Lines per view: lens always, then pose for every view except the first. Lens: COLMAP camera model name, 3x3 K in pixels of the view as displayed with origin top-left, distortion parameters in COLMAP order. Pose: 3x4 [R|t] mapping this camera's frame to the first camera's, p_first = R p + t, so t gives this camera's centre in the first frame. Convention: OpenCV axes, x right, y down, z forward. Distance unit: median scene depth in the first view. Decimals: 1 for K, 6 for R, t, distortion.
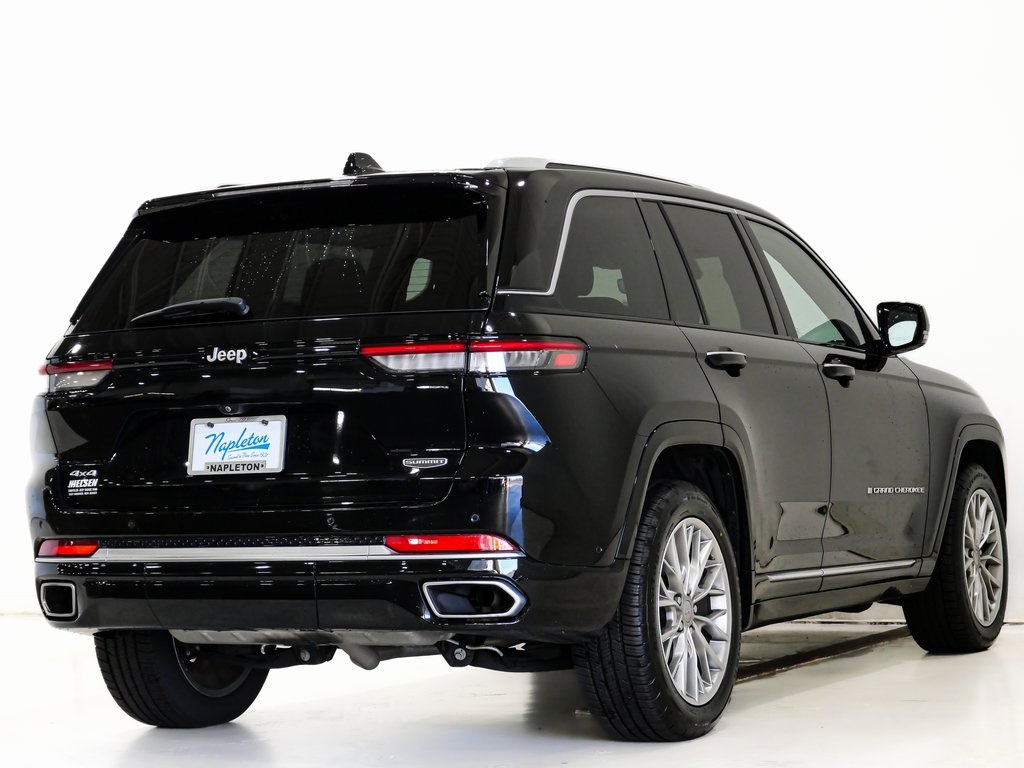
lens RADIAL K [[2510.4, 0, 512.0], [0, 2510.4, 384.0], [0, 0, 1]] dist [0.030610, 0.471935]
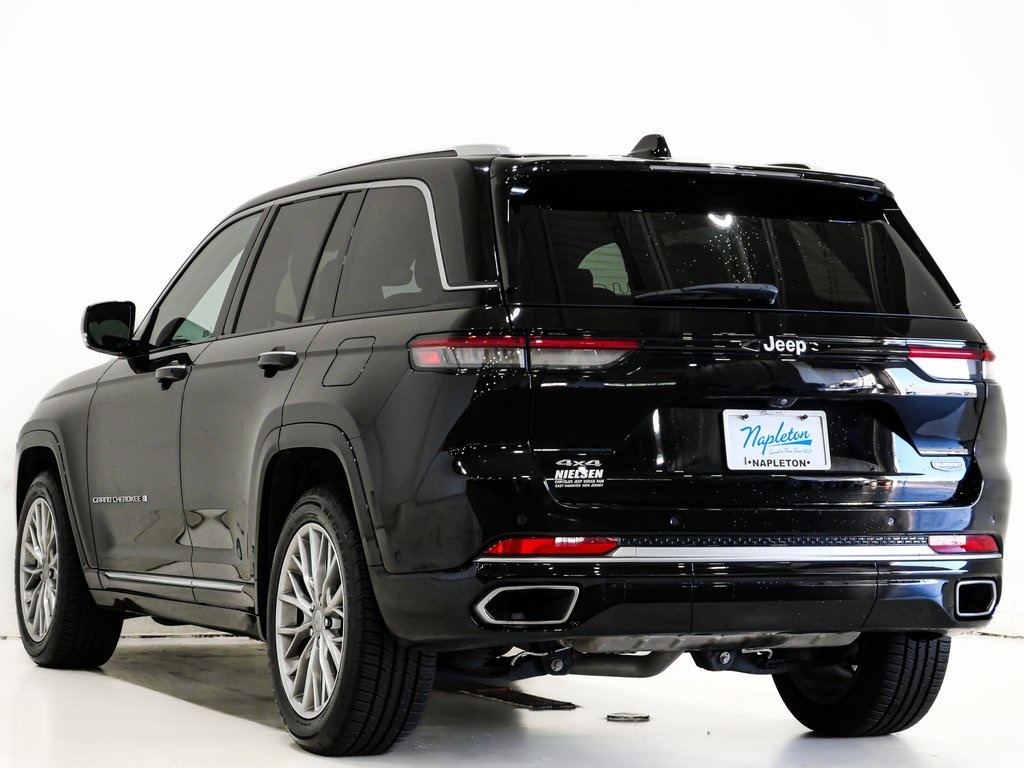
lens RADIAL K [[2677.9, 0, 512.0], [0, 2677.9, 384.0], [0, 0, 1]] dist [-0.018579, 0.491690]
pose [[0.623265, 0.055190, 0.780061, -0.967846], [-0.050779, 0.998258, -0.030055, 0.038905], [-0.780360, -0.020879, 0.624982, 0.442794]]
